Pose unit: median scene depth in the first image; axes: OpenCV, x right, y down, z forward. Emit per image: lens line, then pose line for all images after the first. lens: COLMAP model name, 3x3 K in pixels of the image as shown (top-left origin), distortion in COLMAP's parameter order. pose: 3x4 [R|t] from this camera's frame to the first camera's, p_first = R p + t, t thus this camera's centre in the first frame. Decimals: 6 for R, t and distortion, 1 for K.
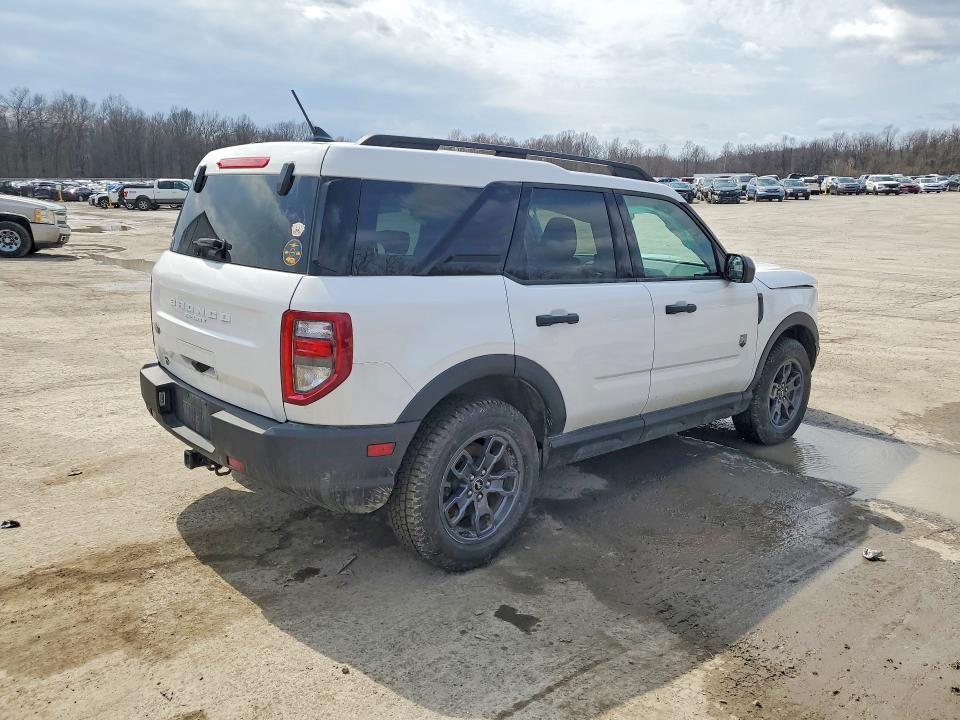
lens RADIAL K [[760.1, 0, 485.9], [0, 760.1, 336.0], [0, 0, 1]] dist [0.039984, -0.012983]
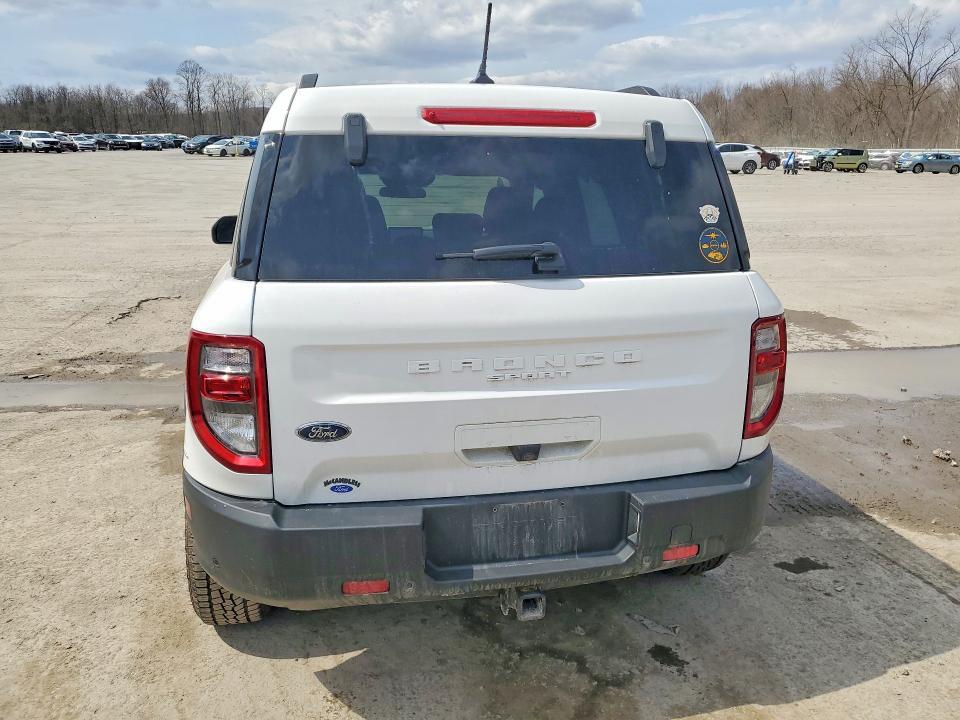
lens RADIAL K [[760.1, 0, 485.9], [0, 760.1, 336.0], [0, 0, 1]] dist [0.039984, -0.012983]
pose [[0.490773, -0.202824, 0.847351, -0.828134], [0.157360, 0.977168, 0.142757, -0.134114], [-0.856959, 0.063278, 0.511484, 0.660708]]
